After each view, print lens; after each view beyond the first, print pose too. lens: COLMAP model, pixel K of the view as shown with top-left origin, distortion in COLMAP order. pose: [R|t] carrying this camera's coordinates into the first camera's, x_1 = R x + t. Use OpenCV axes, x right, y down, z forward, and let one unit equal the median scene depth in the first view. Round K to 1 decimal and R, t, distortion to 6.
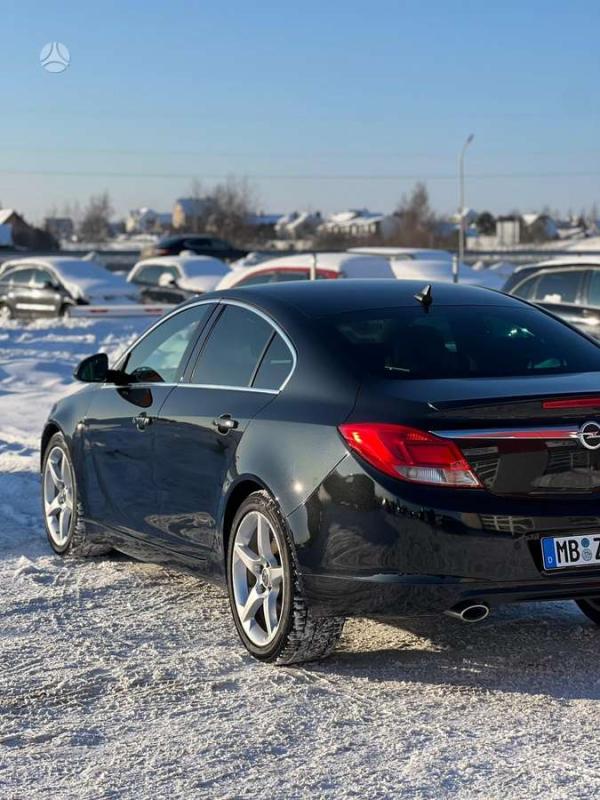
lens RADIAL K [[1801.6, 0, 300.0], [0, 1801.6, 400.0], [0, 0, 1]] dist [-0.086812, 4.602713]
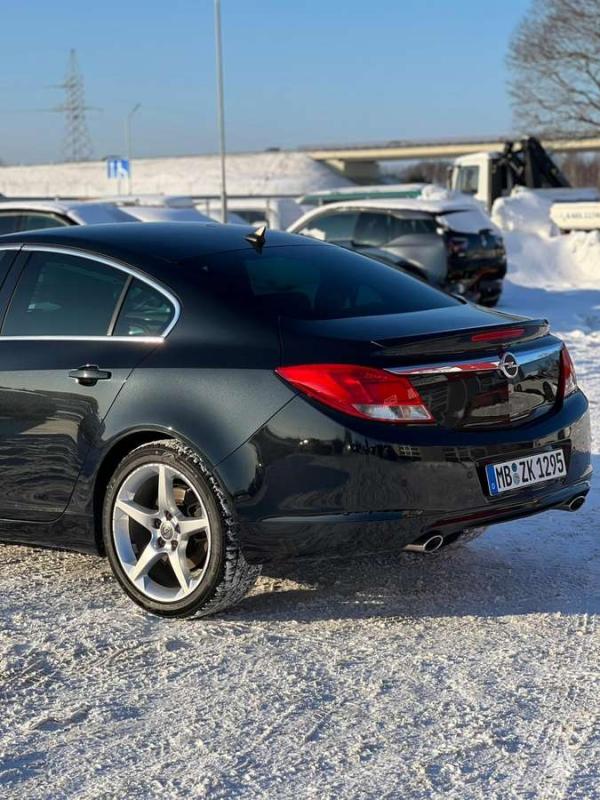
lens RADIAL K [[1801.6, 0, 300.0], [0, 1801.6, 400.0], [0, 0, 1]] dist [-0.086812, 4.602713]
pose [[0.906252, -0.058885, 0.418616, -0.387939], [0.046987, 0.998146, 0.038683, -0.006346], [-0.420118, -0.015387, 0.907339, 0.102212]]
